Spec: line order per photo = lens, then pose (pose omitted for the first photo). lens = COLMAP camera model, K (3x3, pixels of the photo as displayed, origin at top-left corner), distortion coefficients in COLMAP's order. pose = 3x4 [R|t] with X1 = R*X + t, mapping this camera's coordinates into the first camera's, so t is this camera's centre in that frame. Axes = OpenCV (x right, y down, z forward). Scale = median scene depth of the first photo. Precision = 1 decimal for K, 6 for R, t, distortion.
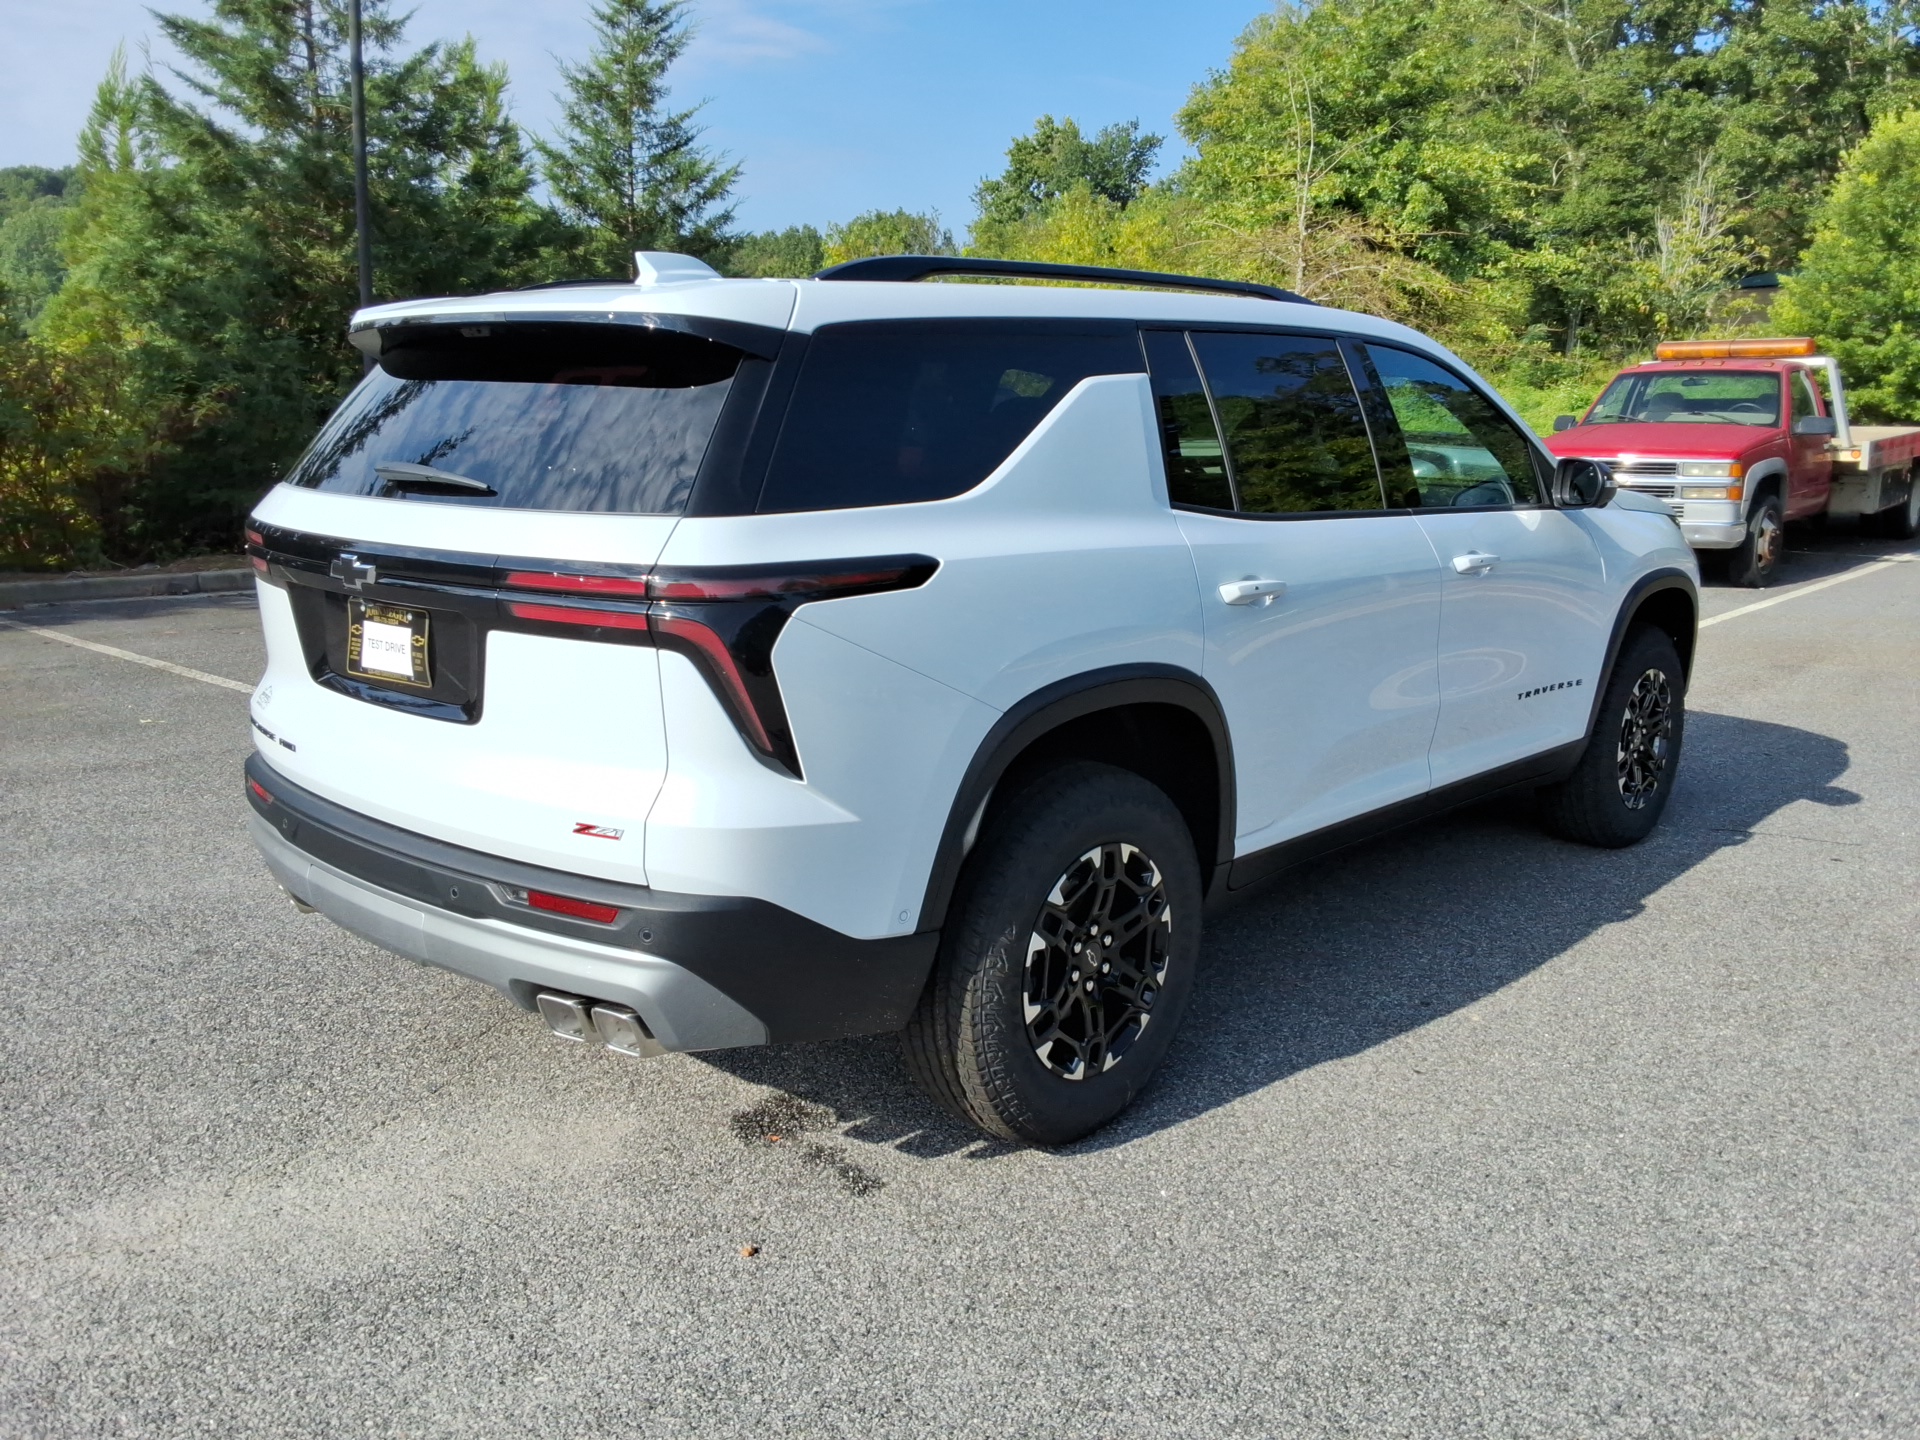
lens RADIAL K [[1539.6, 0, 990.9], [0, 1539.6, 715.5], [0, 0, 1]] dist [0.087617, -0.135340]
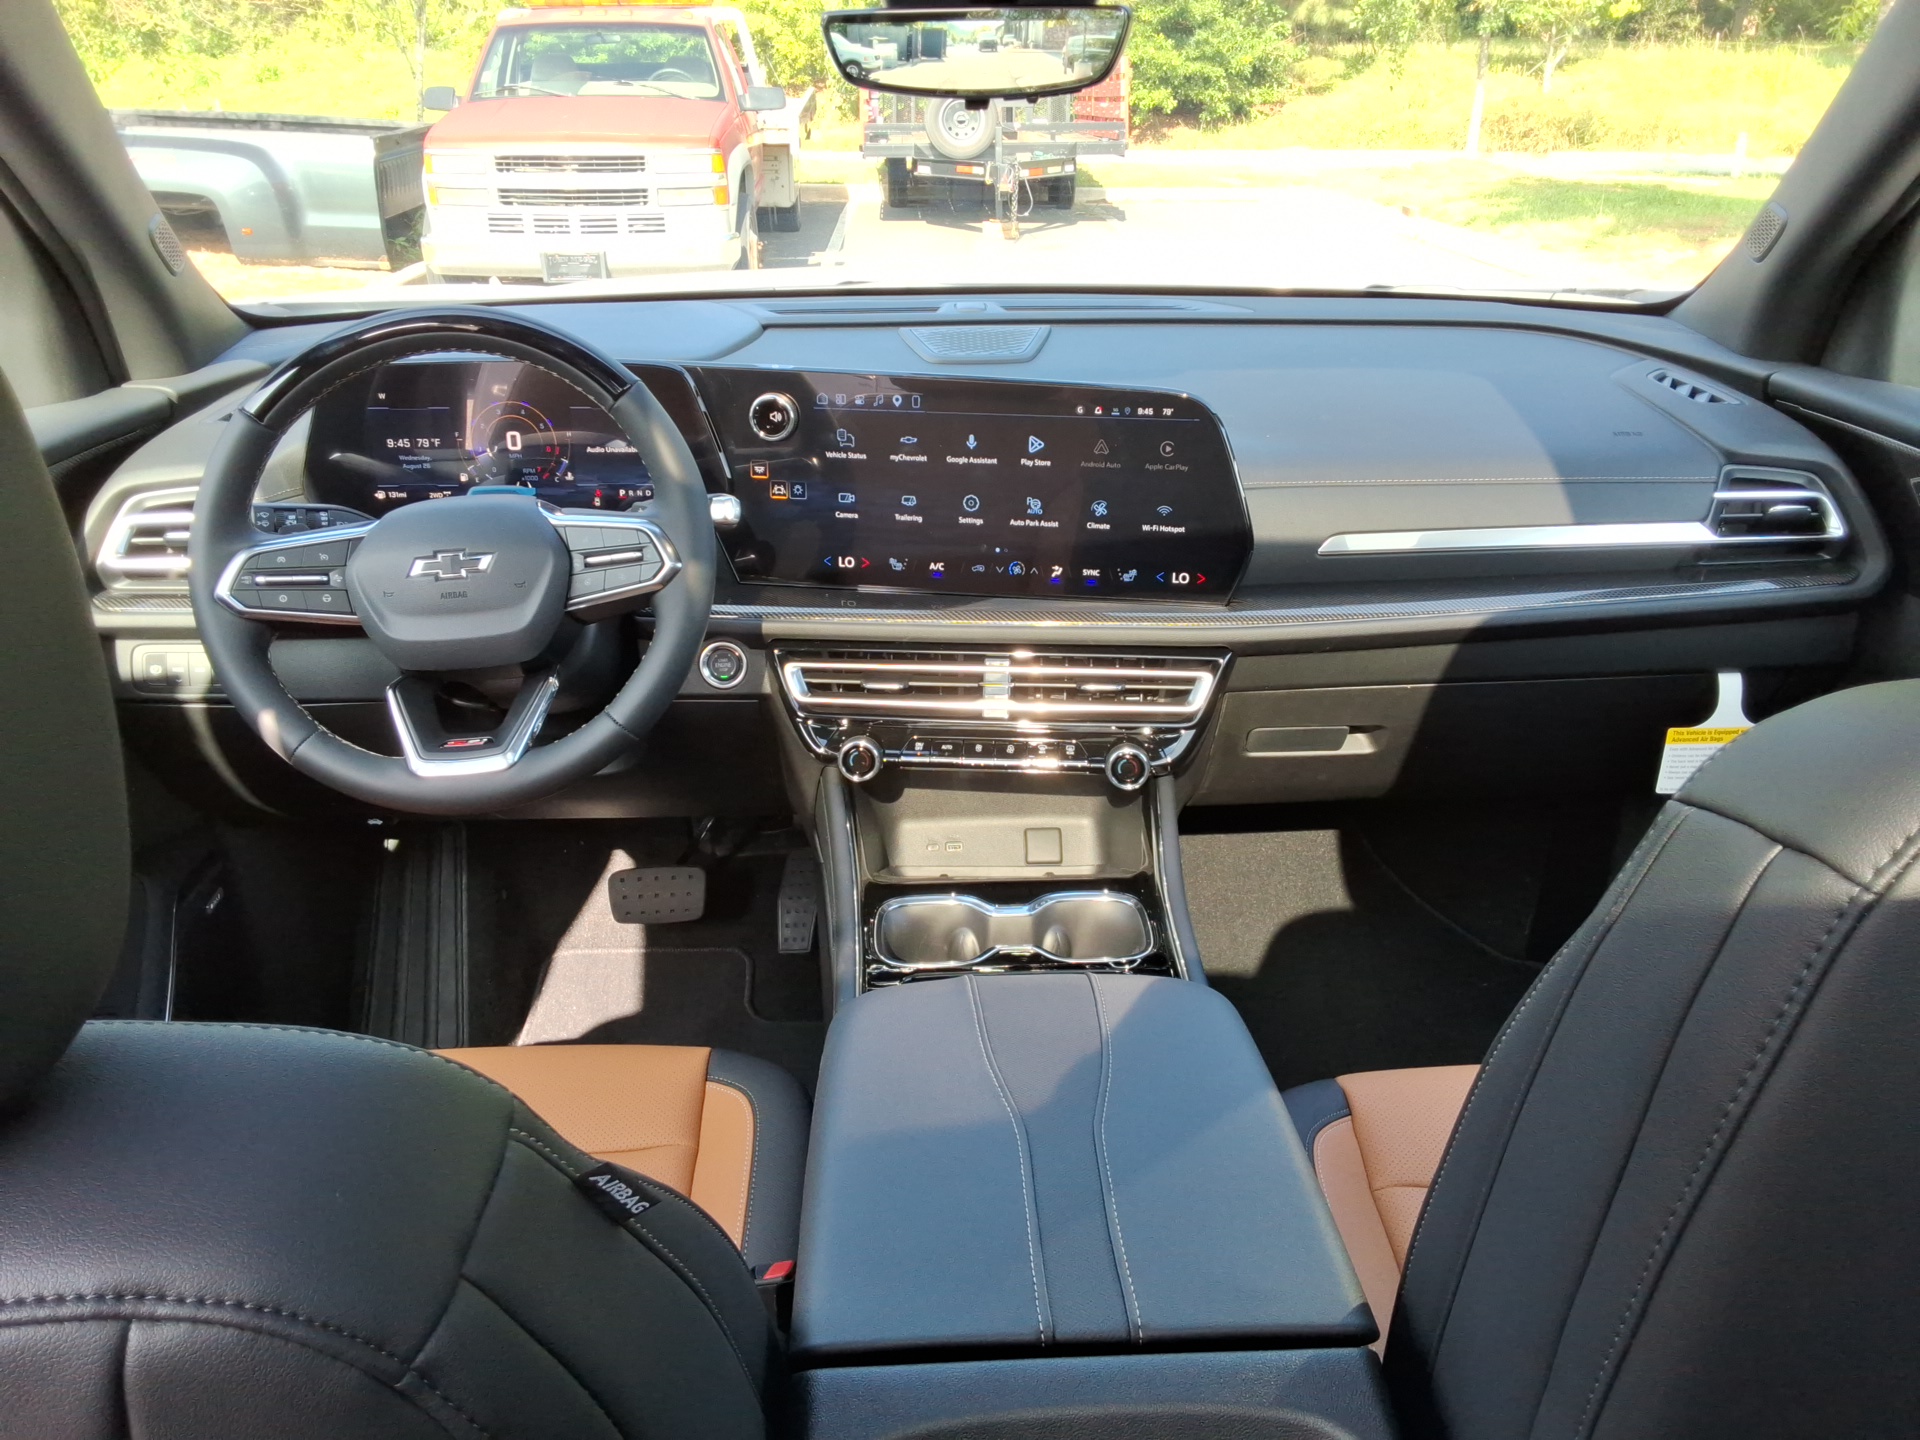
lens RADIAL K [[1539.6, 0, 983.9], [0, 1539.6, 710.3], [0, 0, 1]] dist [0.087617, -0.135340]
pose [[0.702202, -0.273938, 0.657168, 0.001723], [0.145590, 0.958762, 0.244089, -0.061931], [-0.696933, -0.075723, 0.713127, 0.322360]]
